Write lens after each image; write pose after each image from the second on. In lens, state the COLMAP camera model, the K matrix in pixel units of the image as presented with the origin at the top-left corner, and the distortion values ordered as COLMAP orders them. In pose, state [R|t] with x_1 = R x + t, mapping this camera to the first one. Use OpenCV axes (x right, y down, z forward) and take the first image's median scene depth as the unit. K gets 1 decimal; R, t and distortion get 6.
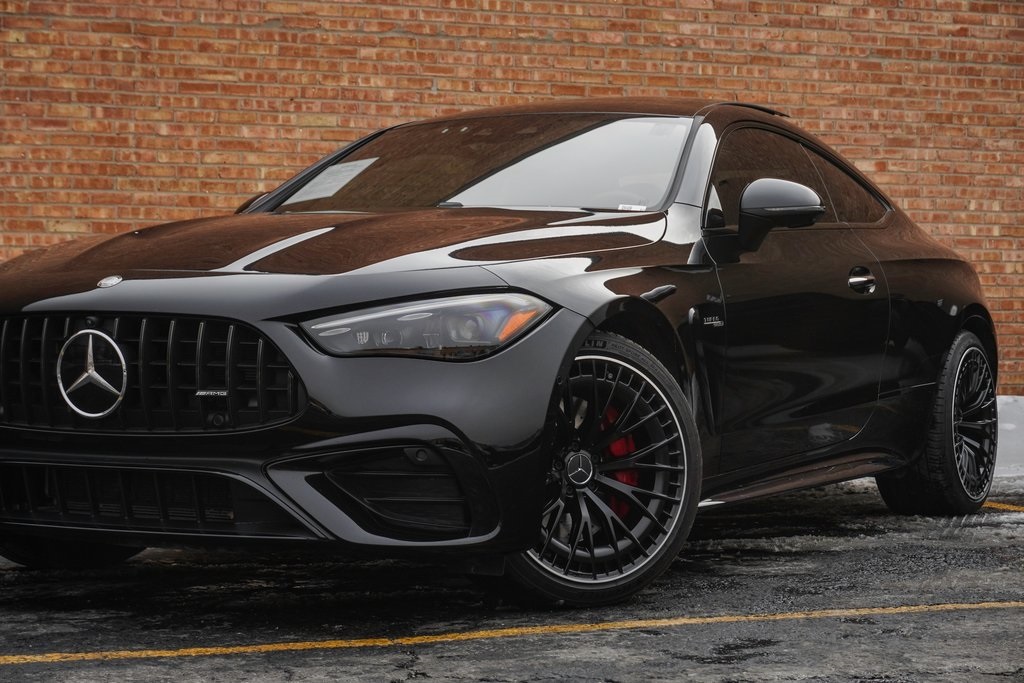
lens RADIAL K [[2170.8, 0, 501.8], [0, 2170.8, 347.9], [0, 0, 1]] dist [0.035733, 0.000000]
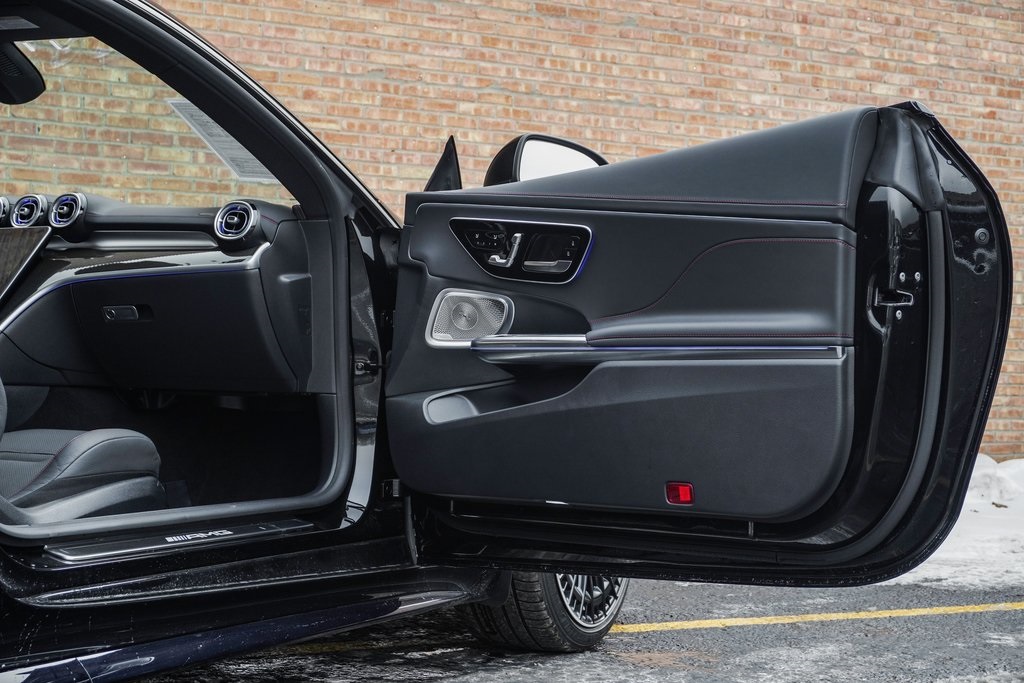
lens RADIAL K [[1567.4, 0, 517.1], [0, 1567.4, 339.2], [0, 0, 1]] dist [-0.001778, 0.000000]
pose [[0.994660, 0.013509, 0.102319, -0.112944], [-0.009251, 0.999076, -0.041974, 0.000954], [-0.102791, 0.040803, 0.993866, 0.288378]]
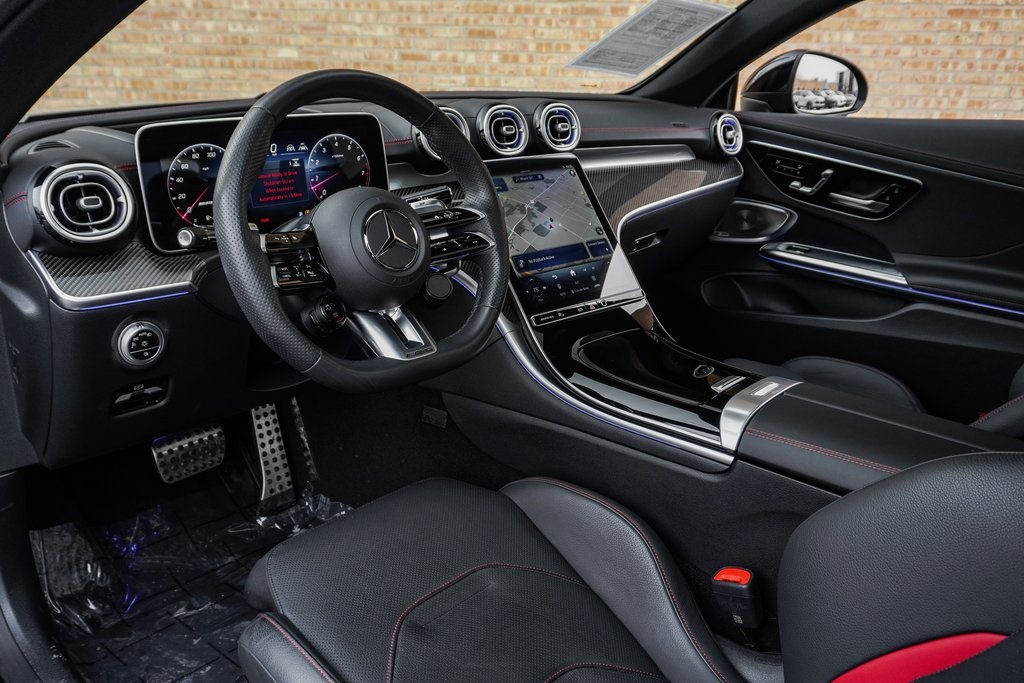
lens RADIAL K [[825.0, 0, 497.5], [0, 825.0, 335.3], [0, 0, 1]] dist [0.024341, -0.008844]
pose [[0.888778, 0.164477, -0.427809, -0.087137], [-0.018411, 0.945451, 0.325243, -0.045434], [0.457968, -0.281192, 0.843325, 0.495432]]
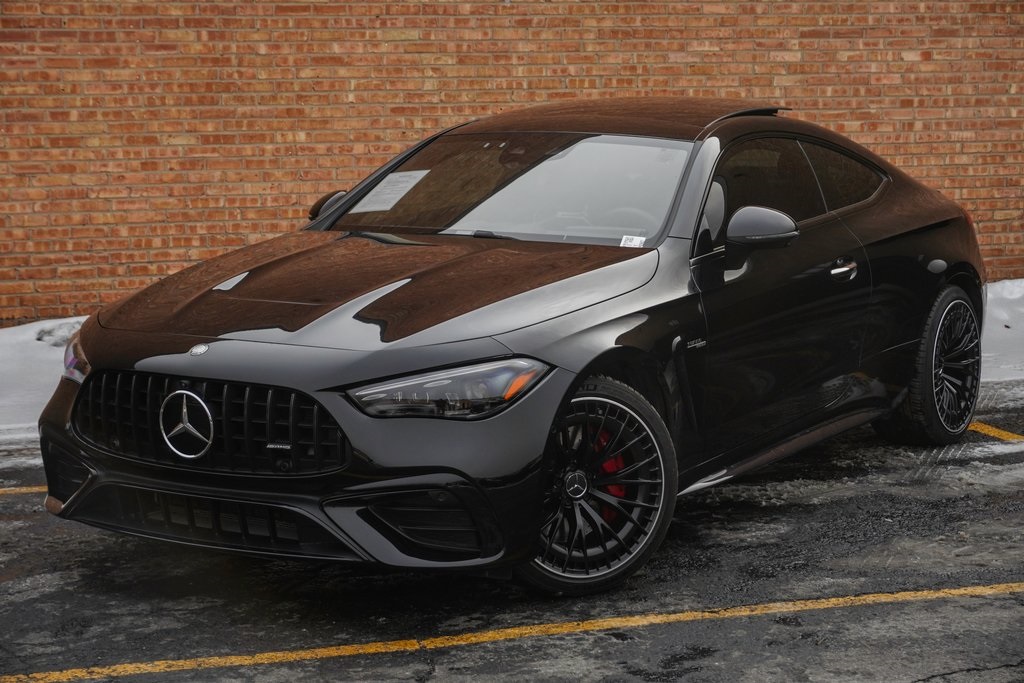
lens RADIAL K [[2170.8, 0, 496.1], [0, 2170.8, 352.4], [0, 0, 1]] dist [0.035733, 0.000000]
pose [[0.998013, -0.001993, -0.062980, 0.032631], [0.009977, 0.991890, 0.126706, -0.084985], [0.062217, -0.127082, 0.989939, -0.109223]]
